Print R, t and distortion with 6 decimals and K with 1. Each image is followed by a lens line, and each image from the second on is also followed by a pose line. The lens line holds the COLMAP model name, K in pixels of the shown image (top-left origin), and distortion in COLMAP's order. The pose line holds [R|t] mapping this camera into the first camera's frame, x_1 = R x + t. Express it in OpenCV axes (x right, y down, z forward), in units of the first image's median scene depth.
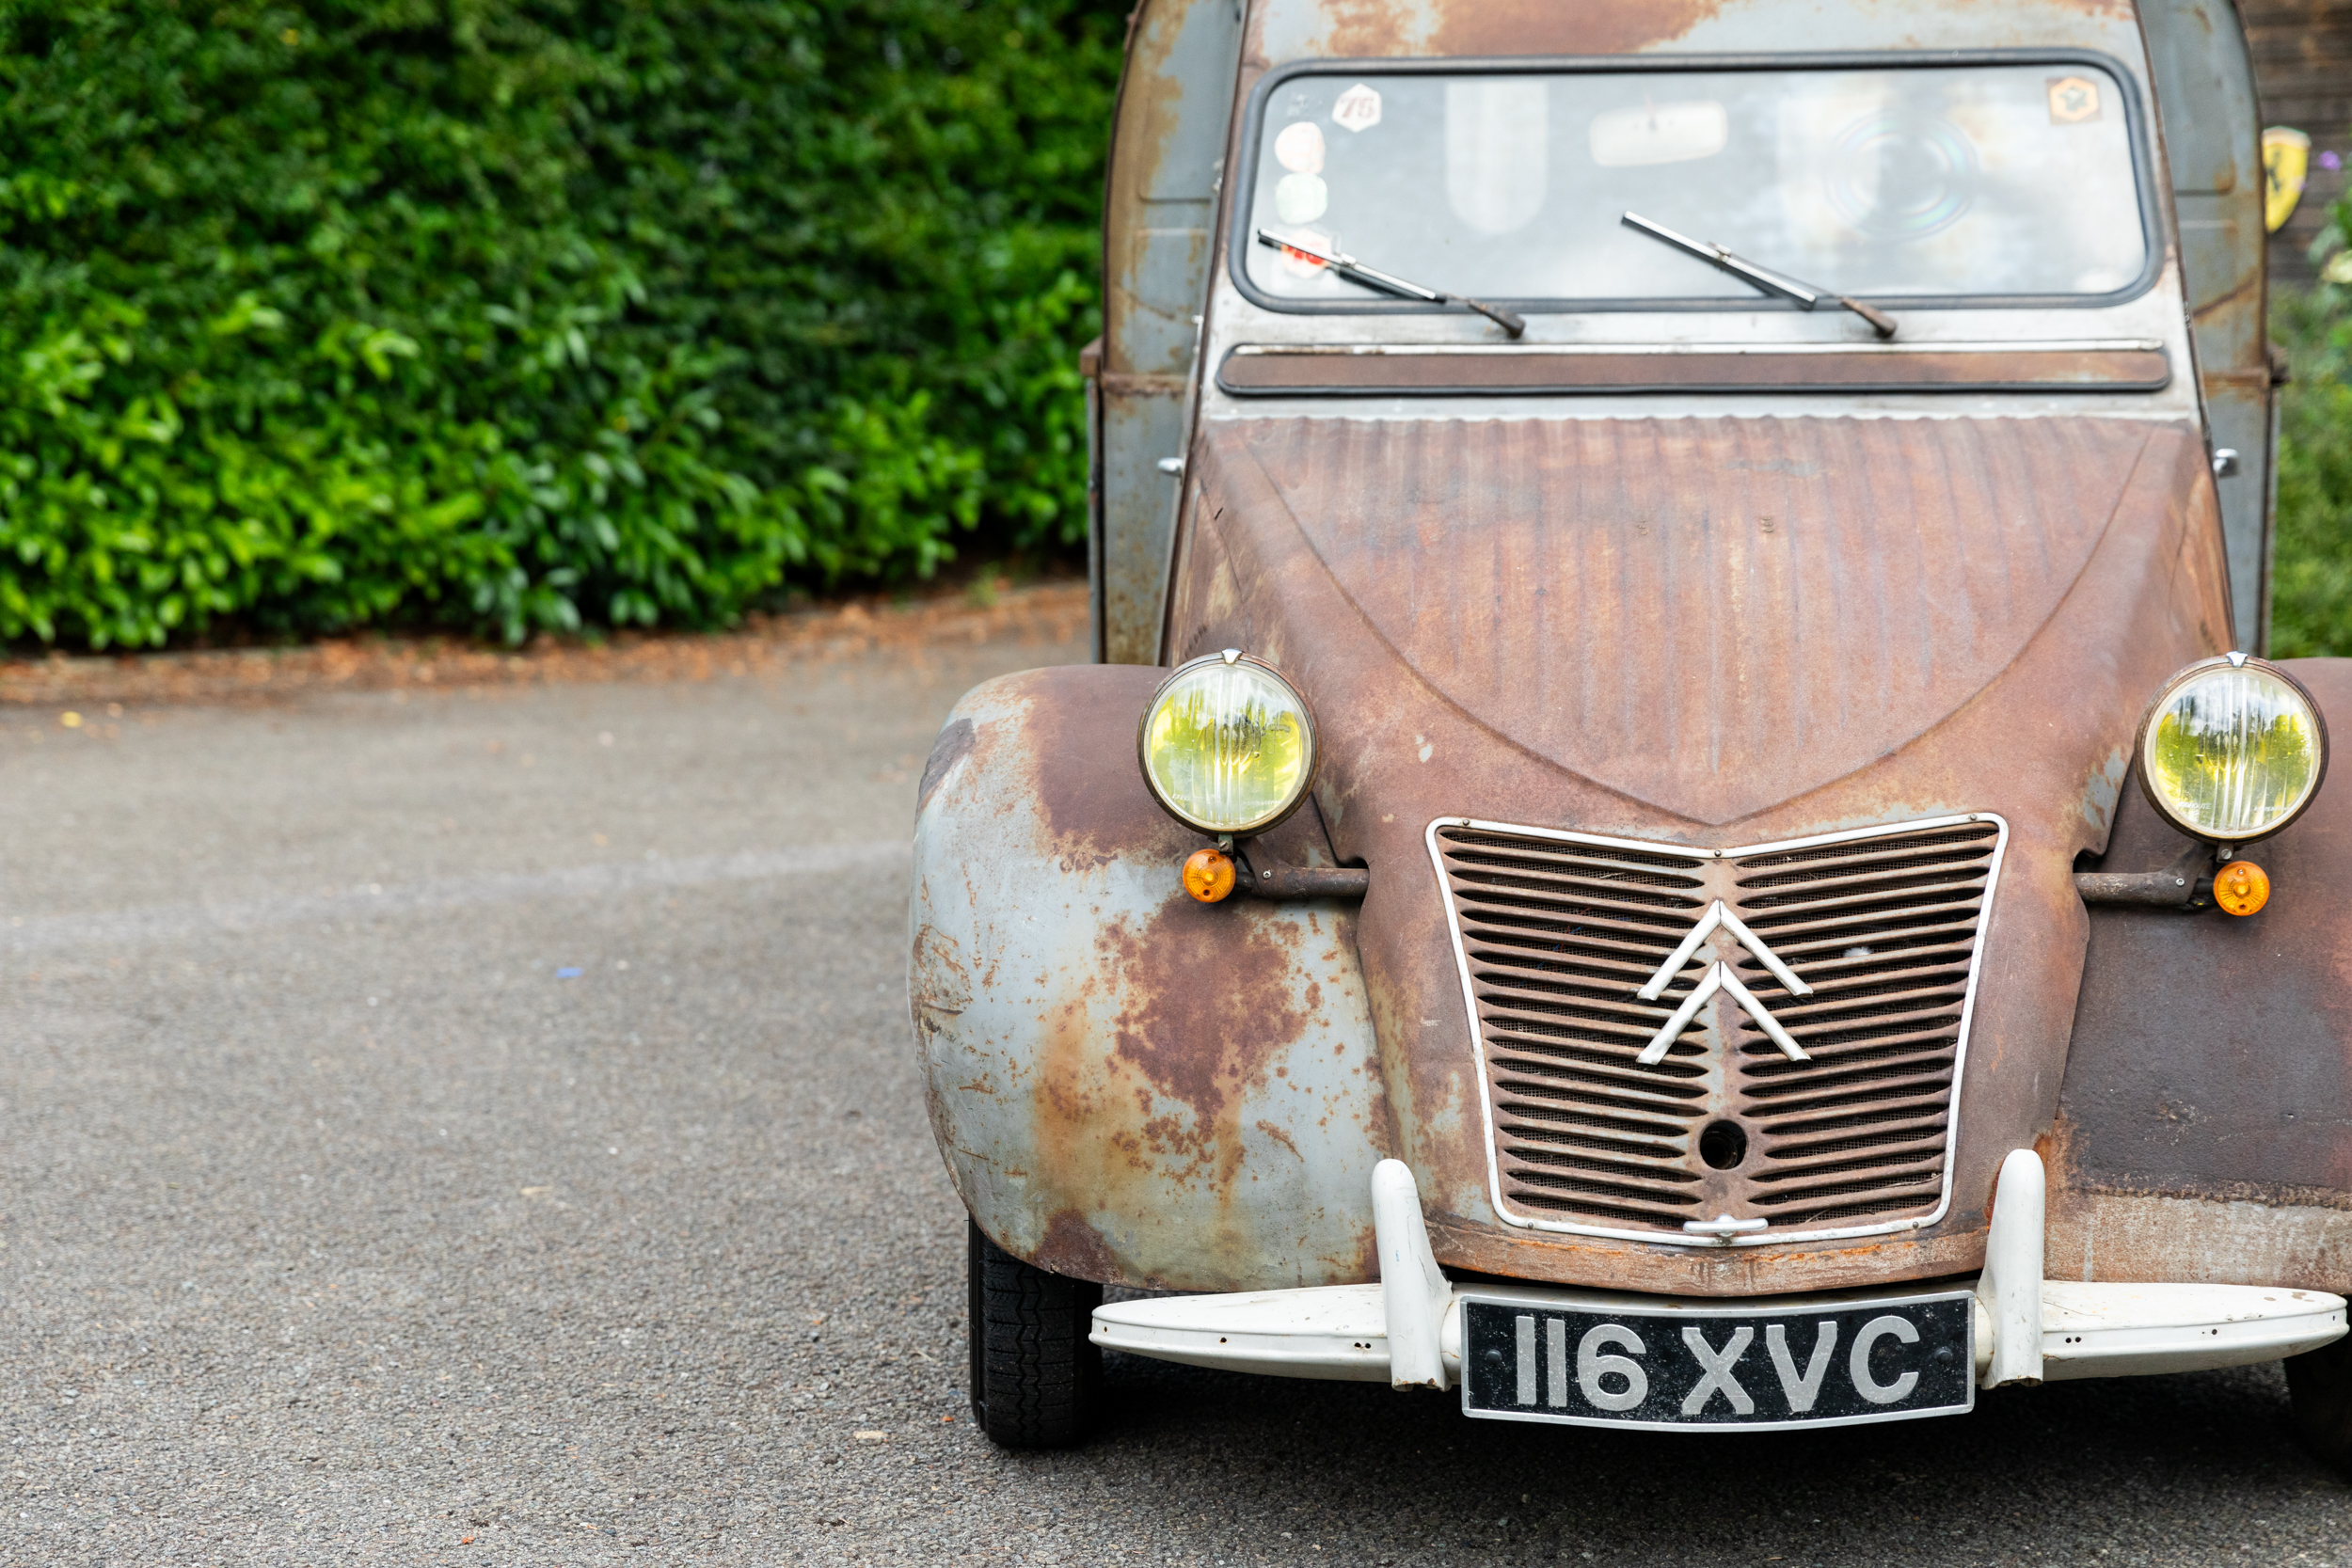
lens RADIAL K [[4481.1, 0, 1176.0], [0, 4481.1, 784.0], [0, 0, 1]] dist [0.009135, -0.125252]
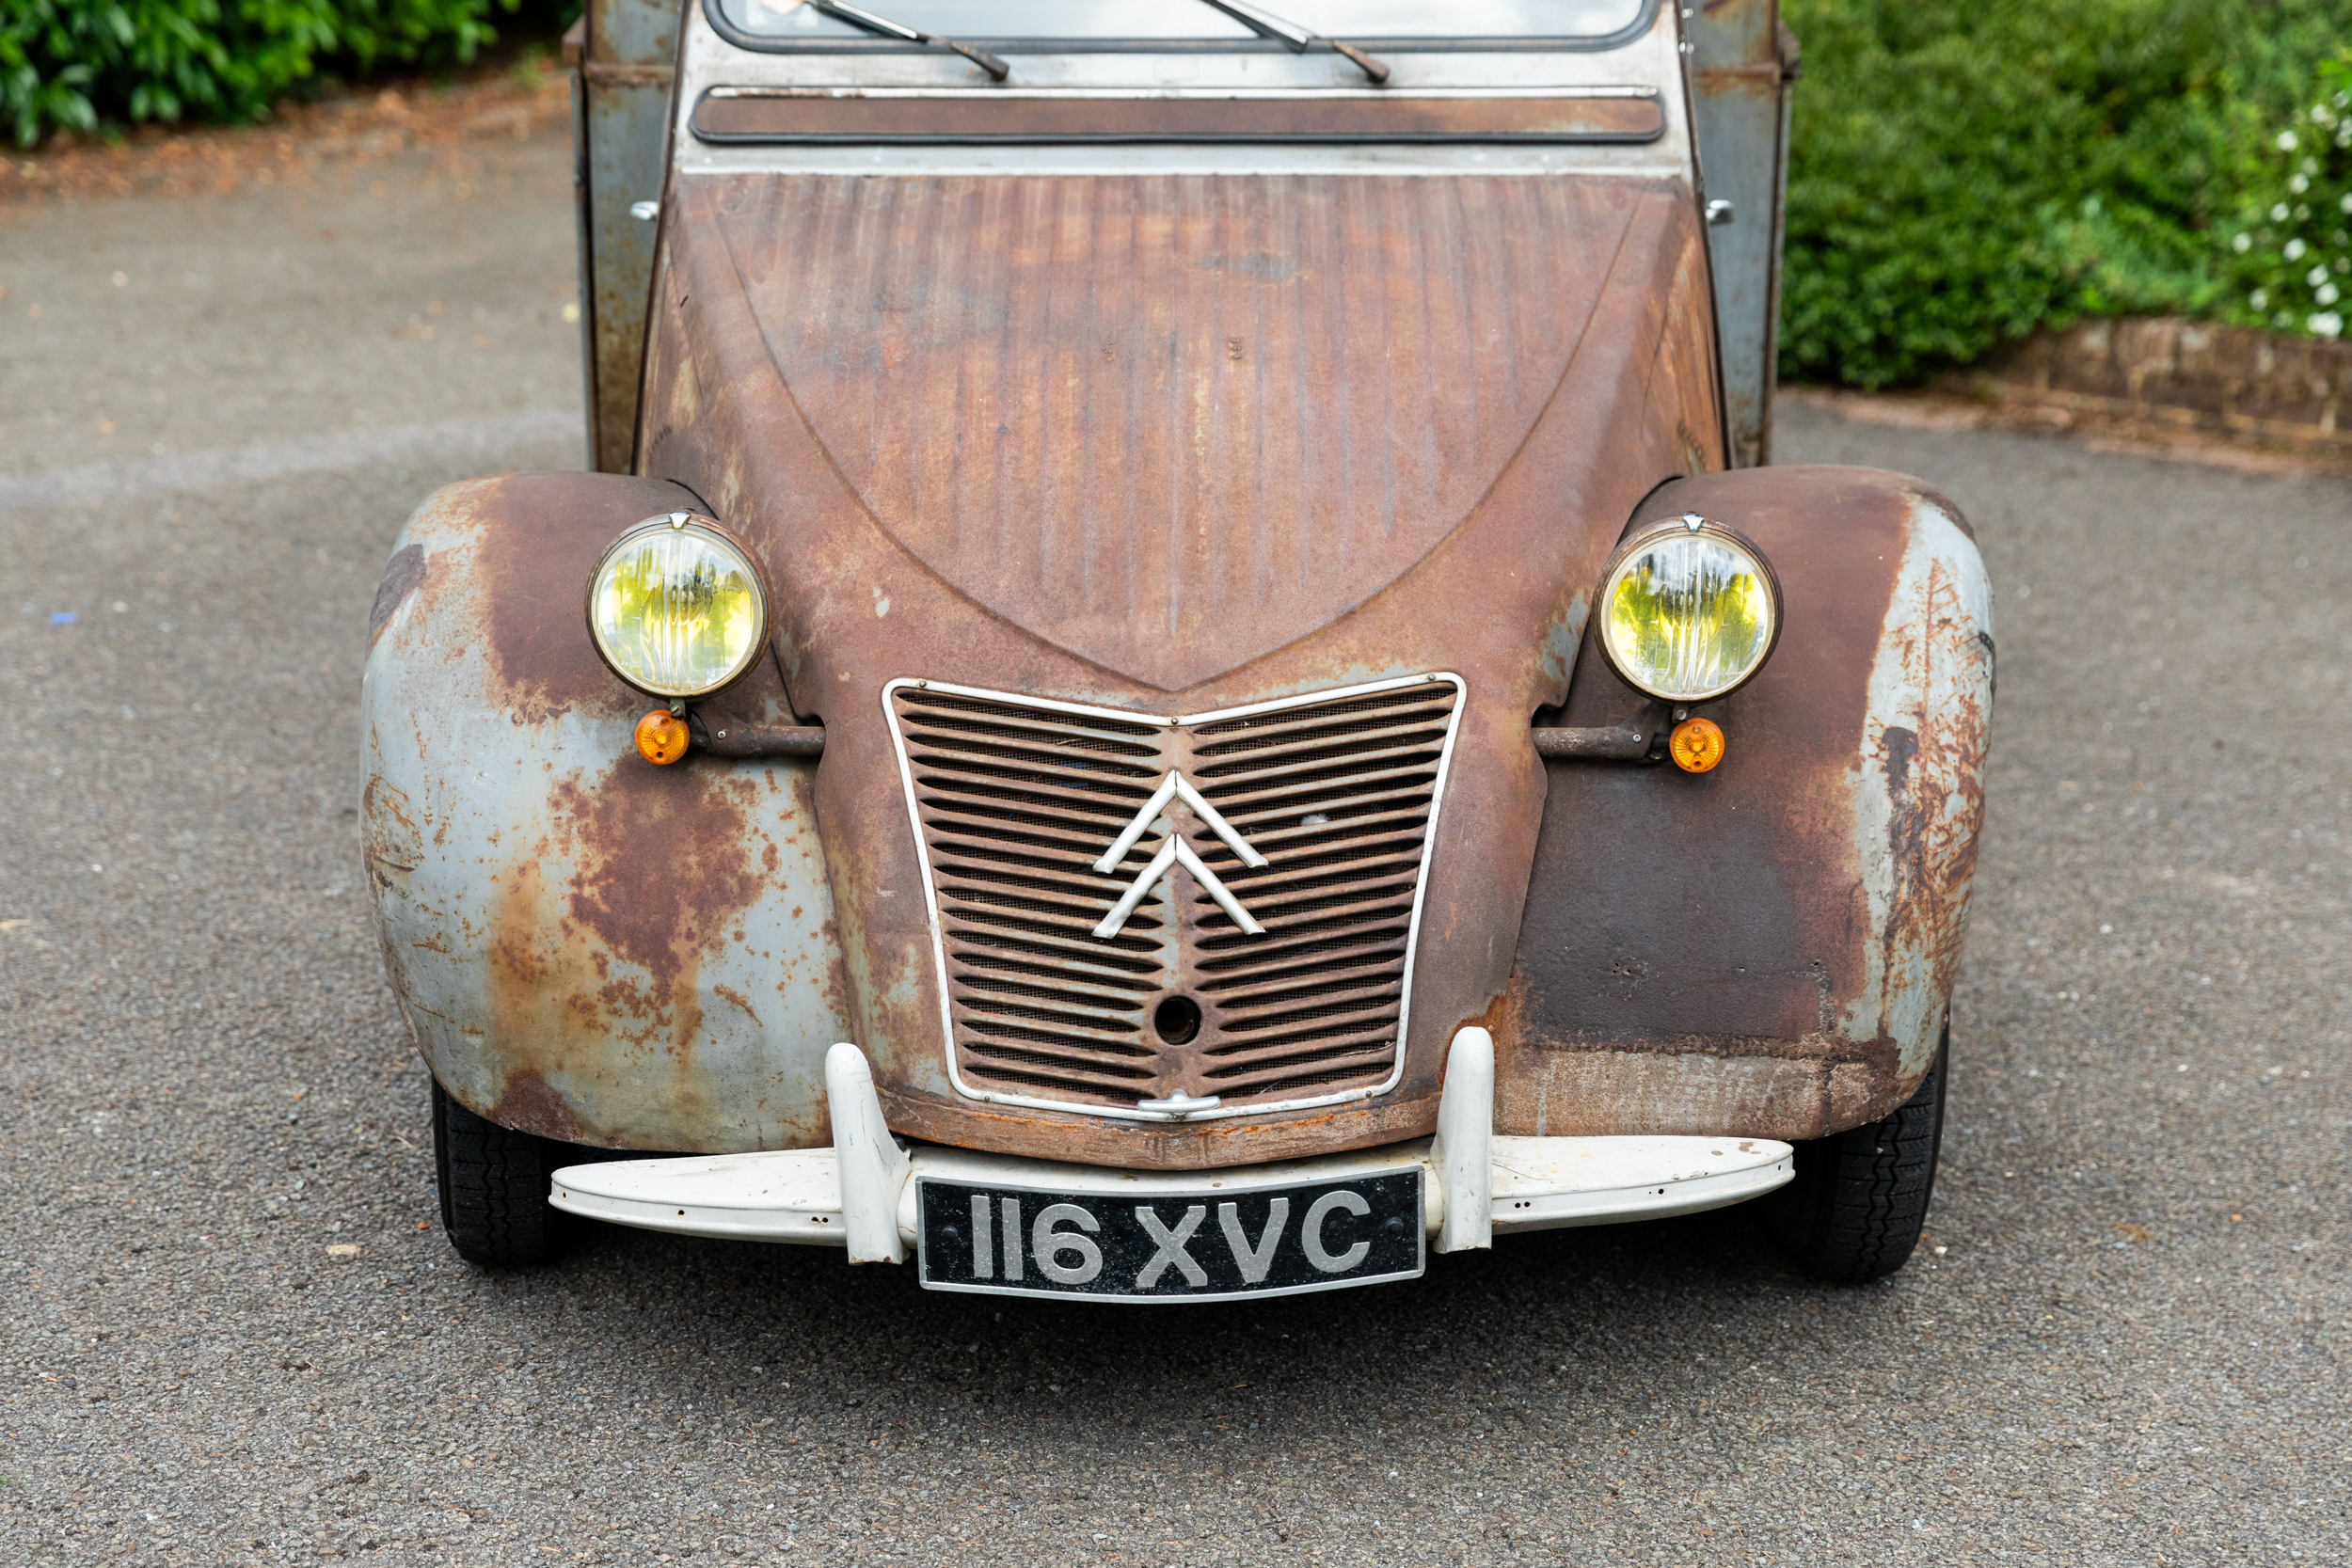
lens RADIAL K [[4580.6, 0, 1176.0], [0, 4580.6, 784.0], [0, 0, 1]] dist [0.015512, -0.110580]
pose [[0.996108, -0.015039, 0.086850, 0.032341], [0.003087, 0.990684, 0.136144, -0.106107], [-0.088088, -0.135346, 0.986875, -0.000964]]
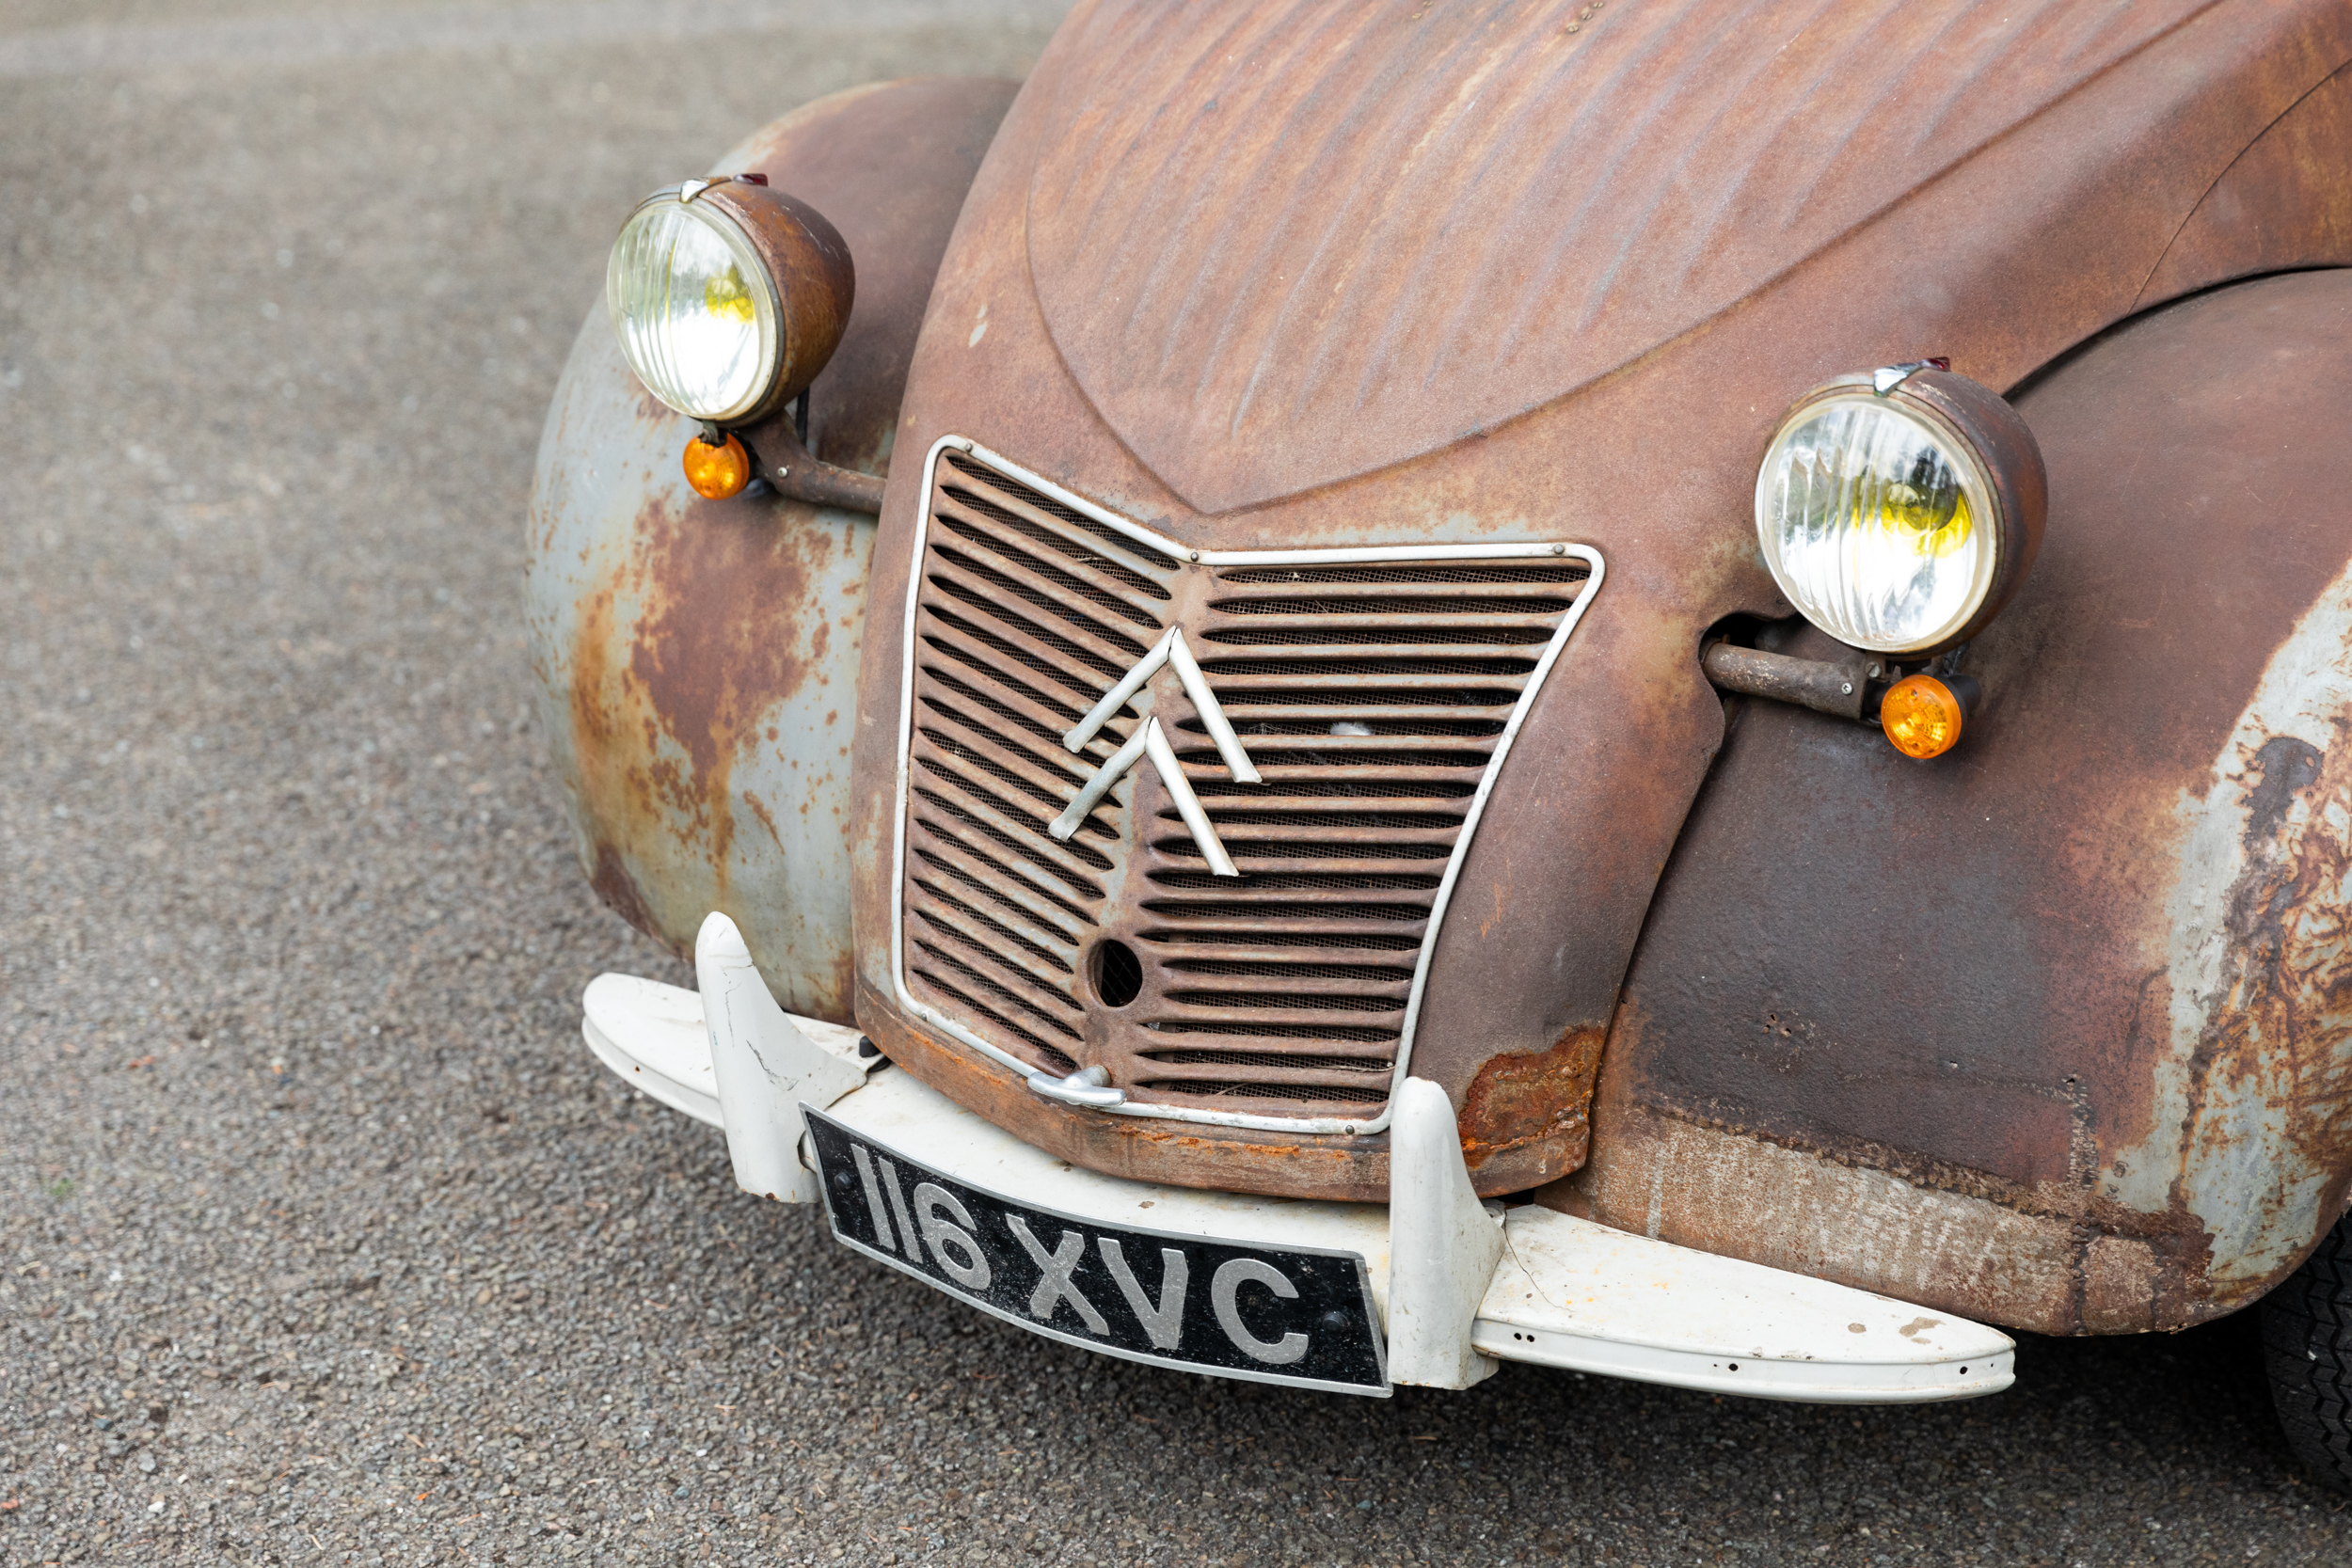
lens RADIAL K [[4481.1, 0, 1176.0], [0, 4481.1, 784.0], [0, 0, 1]] dist [0.009135, -0.125252]
pose [[0.862567, 0.166191, -0.477869, 0.449216], [-0.028320, 0.958890, 0.282360, -0.145099], [0.505150, -0.230021, 0.831814, 0.397288]]
